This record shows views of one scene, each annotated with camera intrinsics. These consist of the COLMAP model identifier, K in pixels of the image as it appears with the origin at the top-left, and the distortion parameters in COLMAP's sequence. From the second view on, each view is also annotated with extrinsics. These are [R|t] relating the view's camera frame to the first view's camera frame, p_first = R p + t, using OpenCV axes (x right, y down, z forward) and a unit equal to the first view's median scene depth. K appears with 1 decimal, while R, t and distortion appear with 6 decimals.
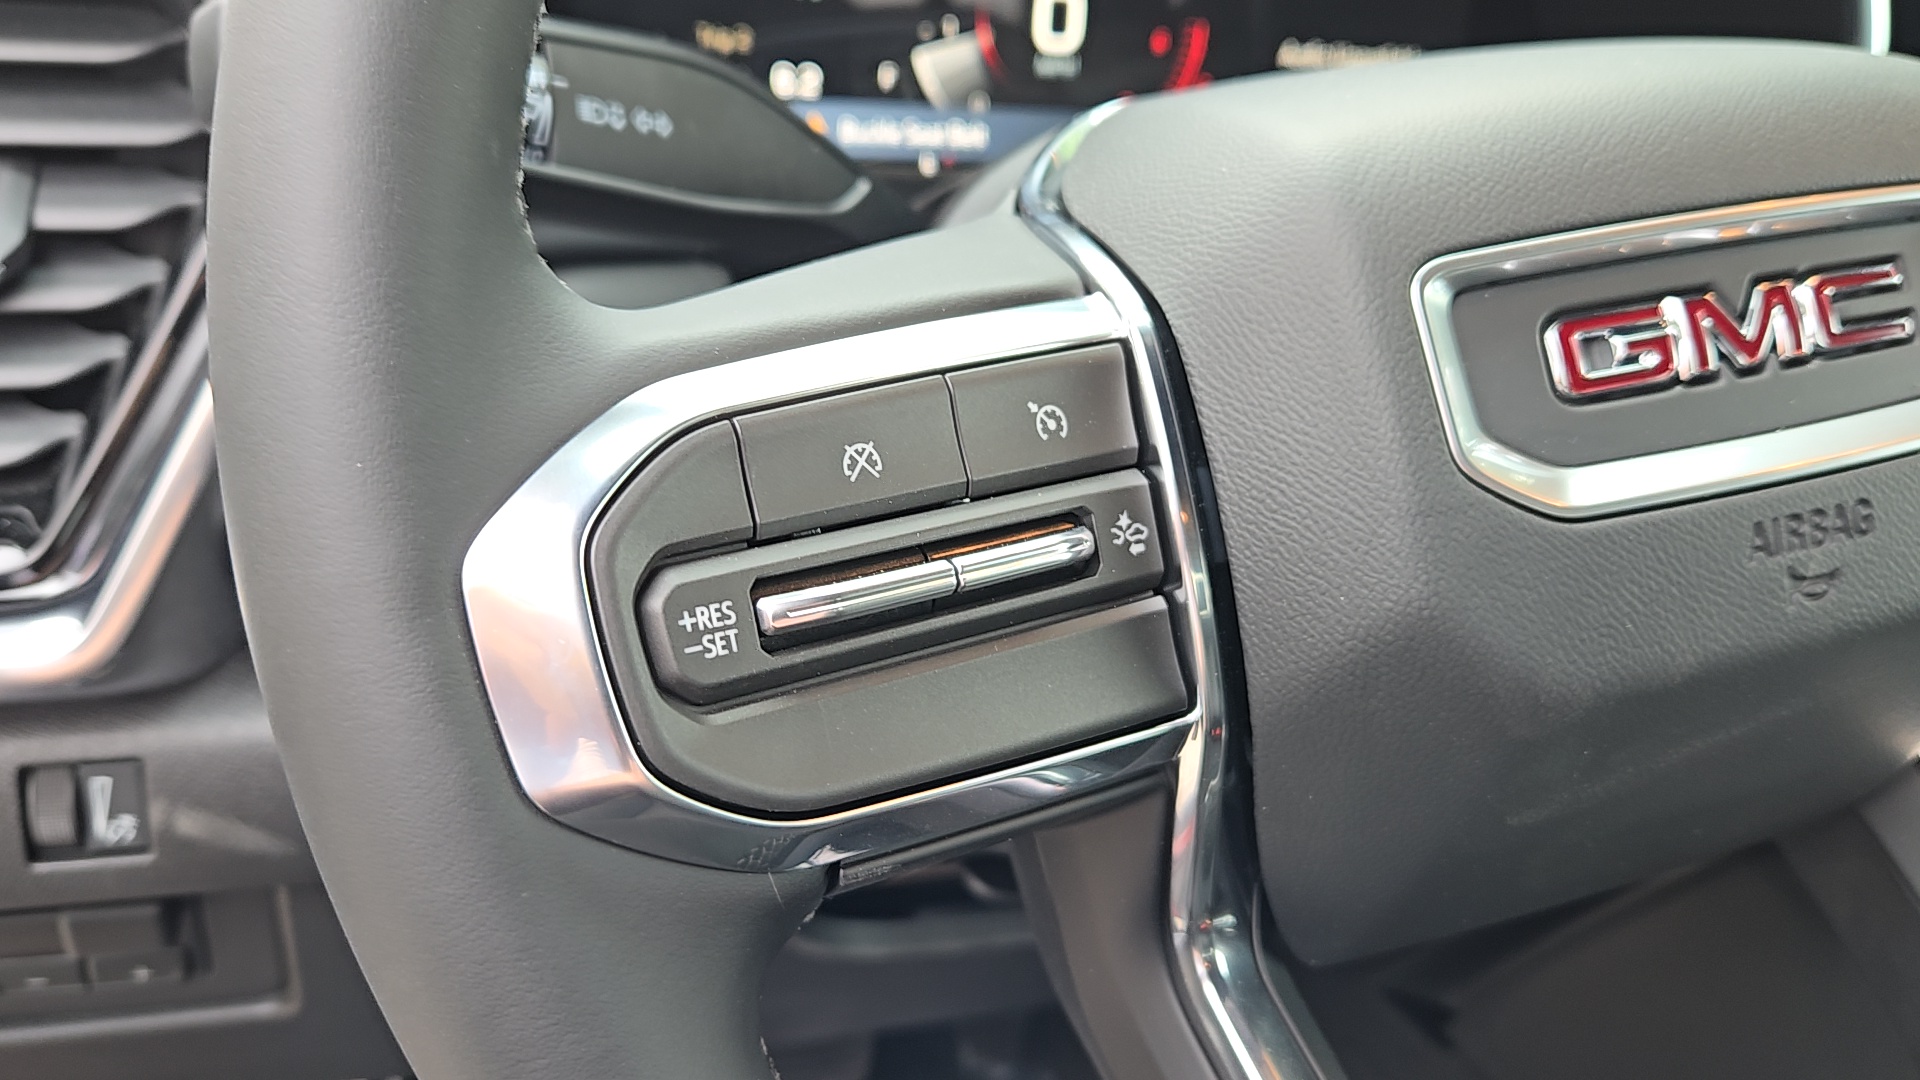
lens RADIAL K [[1602.7, 0, 949.3], [0, 1602.7, 521.7], [0, 0, 1]] dist [0.007956, 0.012376]
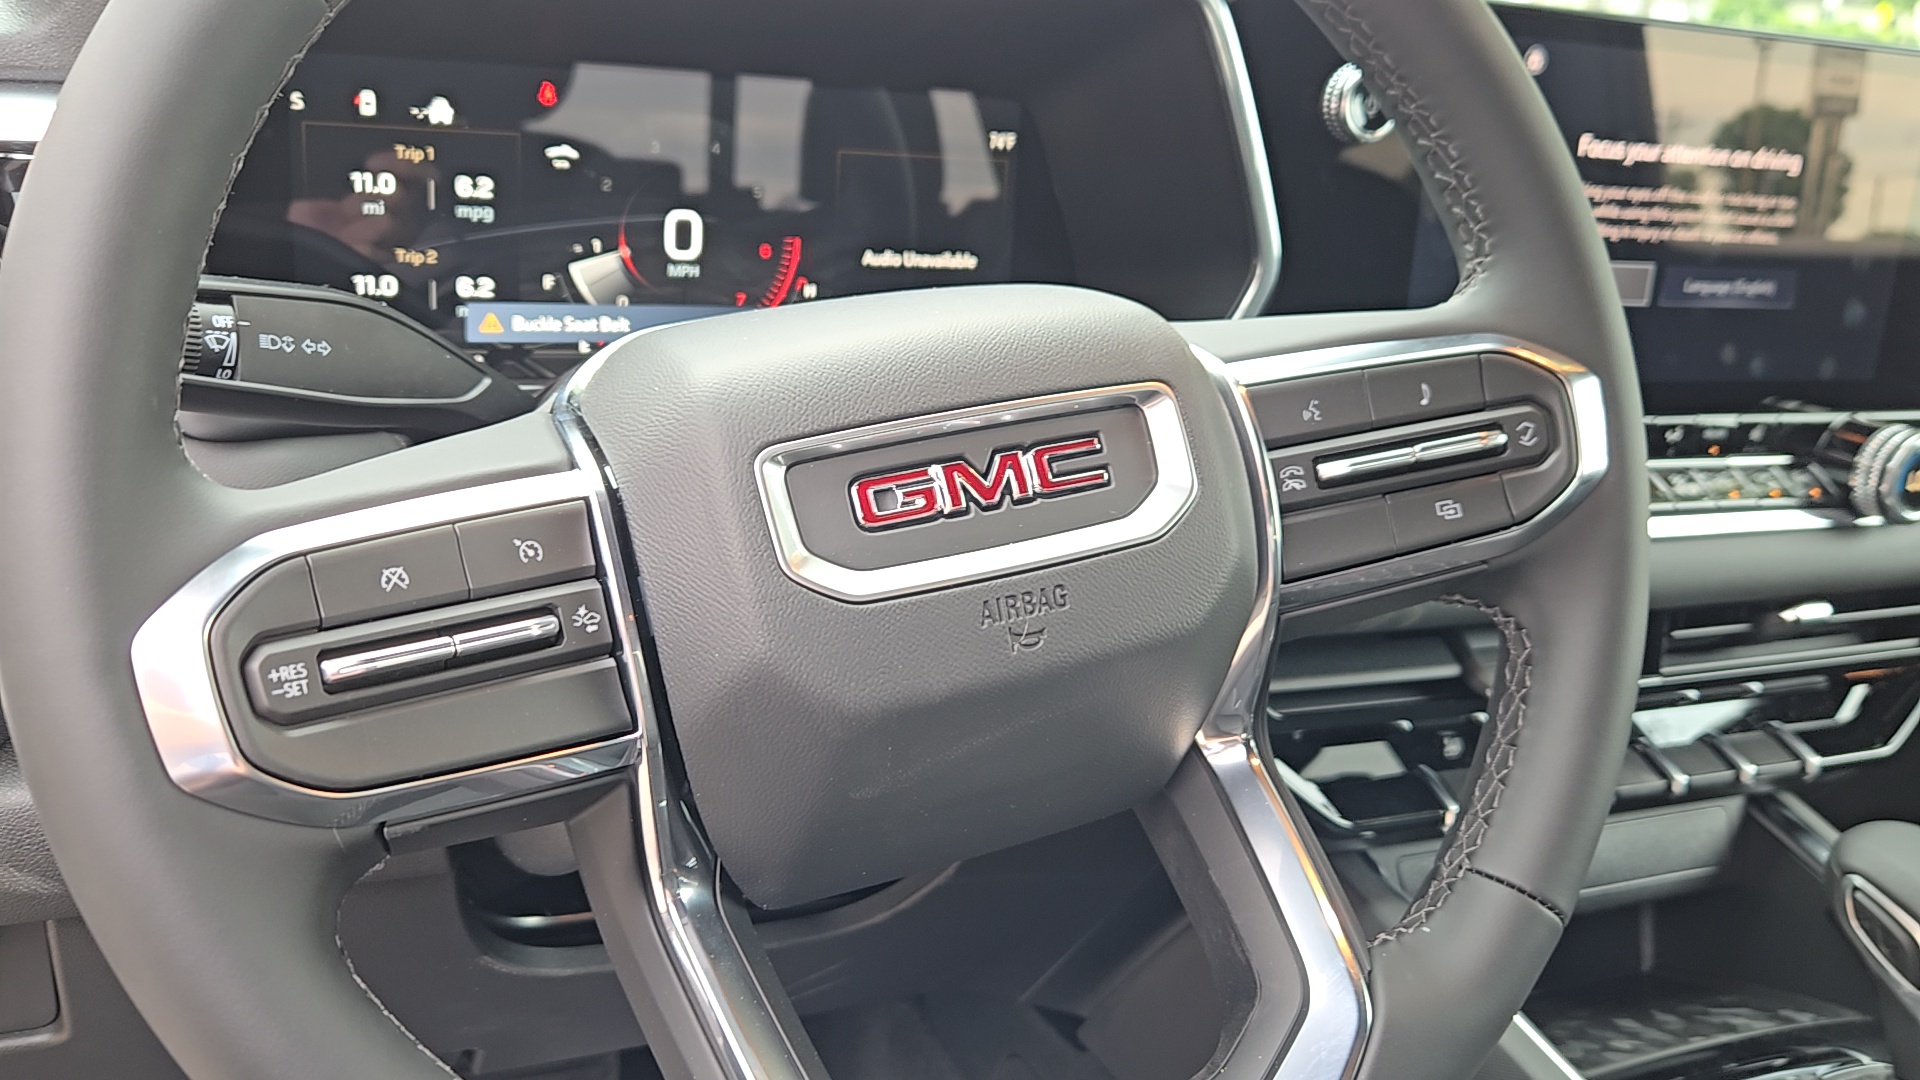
lens RADIAL K [[1602.7, 0, 954.0], [0, 1602.7, 542.6], [0, 0, 1]] dist [0.007956, 0.012376]
pose [[0.994948, -0.025839, 0.097009, 0.311619], [0.031403, 0.997921, -0.056274, 0.031635], [-0.095353, 0.059036, 0.993691, -0.611176]]
